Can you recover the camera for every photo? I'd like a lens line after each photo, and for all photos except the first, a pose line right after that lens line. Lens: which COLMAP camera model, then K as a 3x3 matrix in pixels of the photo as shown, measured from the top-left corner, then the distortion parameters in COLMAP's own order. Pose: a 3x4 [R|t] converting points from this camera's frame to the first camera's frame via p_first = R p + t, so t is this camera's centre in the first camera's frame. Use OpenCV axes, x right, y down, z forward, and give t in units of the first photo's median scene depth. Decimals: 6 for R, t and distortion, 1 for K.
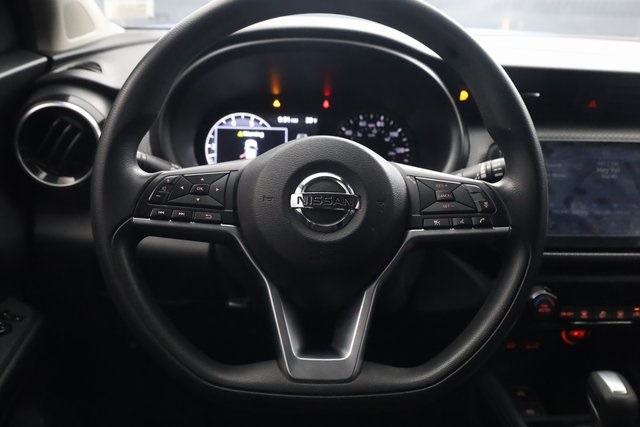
lens RADIAL K [[622.7, 0, 318.5], [0, 622.7, 211.4], [0, 0, 1]] dist [-0.006896, 0.000000]
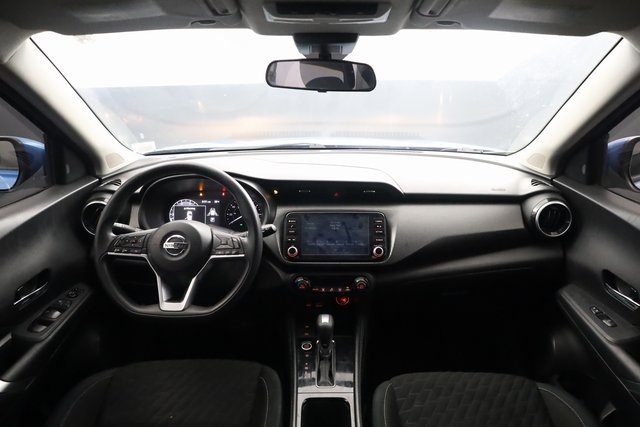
lens RADIAL K [[439.7, 0, 321.0], [0, 439.7, 214.2], [0, 0, 1]] dist [-0.026617, 0.000225]
pose [[0.997294, -0.012945, -0.072369, 0.532058], [0.011020, 0.999576, -0.026942, -0.064563], [0.072687, 0.026071, 0.997014, -0.588471]]
